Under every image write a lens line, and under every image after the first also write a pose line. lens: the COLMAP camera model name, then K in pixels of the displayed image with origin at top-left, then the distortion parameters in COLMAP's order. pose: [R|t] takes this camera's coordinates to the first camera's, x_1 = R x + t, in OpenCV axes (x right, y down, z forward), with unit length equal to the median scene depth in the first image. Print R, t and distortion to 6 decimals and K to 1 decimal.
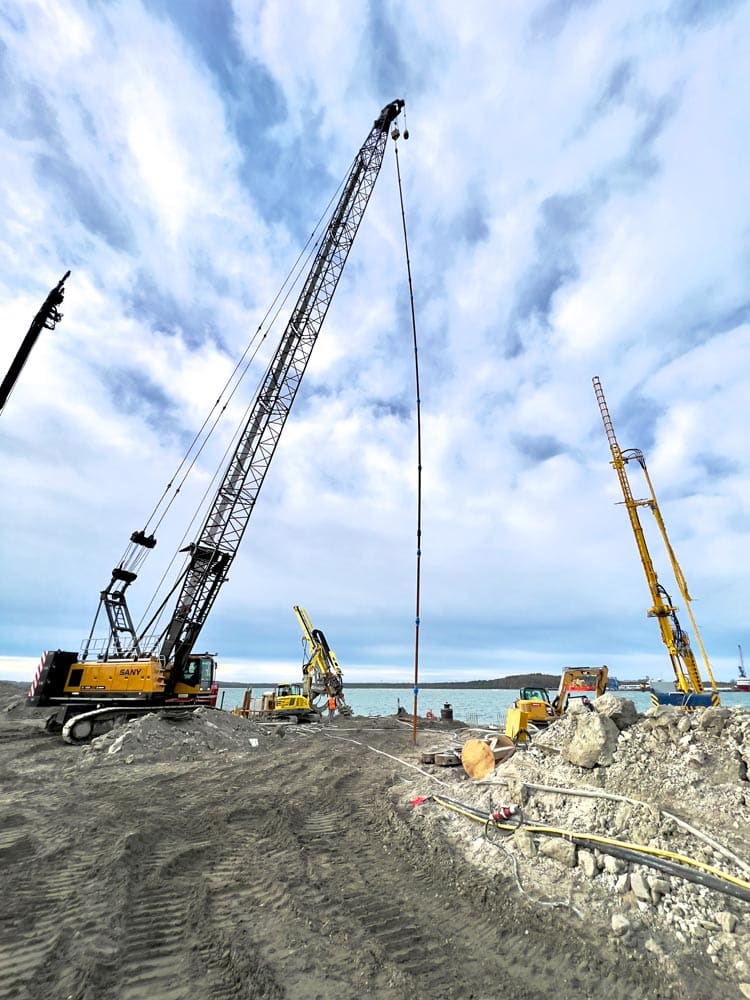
lens RADIAL K [[398.9, 0, 378.7], [0, 398.9, 494.1], [0, 0, 1]] dist [-0.001430, -0.000061]
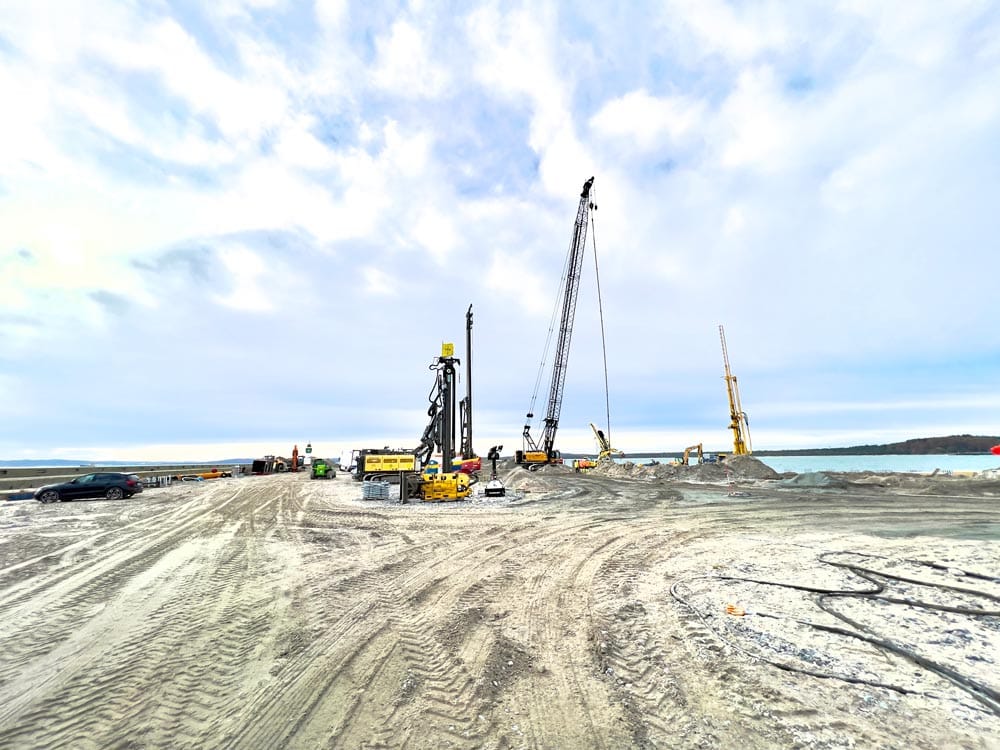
lens RADIAL K [[398.9, 0, 495.3], [0, 398.9, 373.4], [0, 0, 1]] dist [-0.001430, -0.000061]
pose [[0.862688, -0.117915, -0.491798, 0.785968], [0.233612, 0.955387, 0.180724, -0.870315], [0.448547, -0.270798, 0.851748, -1.772700]]
